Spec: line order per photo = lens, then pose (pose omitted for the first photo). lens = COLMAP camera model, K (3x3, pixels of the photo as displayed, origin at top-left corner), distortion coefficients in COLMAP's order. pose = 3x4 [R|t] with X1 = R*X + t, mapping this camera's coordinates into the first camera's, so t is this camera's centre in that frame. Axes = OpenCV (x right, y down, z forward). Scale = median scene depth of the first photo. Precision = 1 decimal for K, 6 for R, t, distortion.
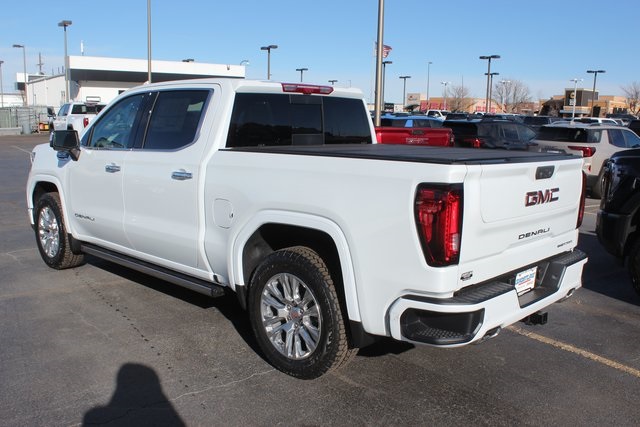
lens RADIAL K [[604.0, 0, 320.0], [0, 604.0, 213.5], [0, 0, 1]] dist [-0.102136, 0.001922]
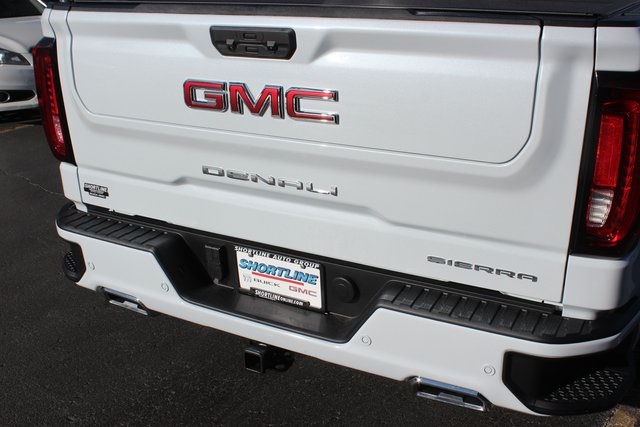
lens RADIAL K [[671.9, 0, 320.0], [0, 671.9, 213.5], [0, 0, 1]] dist [-0.028357, -0.021153]
pose [[0.274134, 0.310336, -0.910243, 0.653997], [-0.137416, 0.949430, 0.282312, -0.072265], [0.951823, 0.047690, 0.302916, 0.684051]]
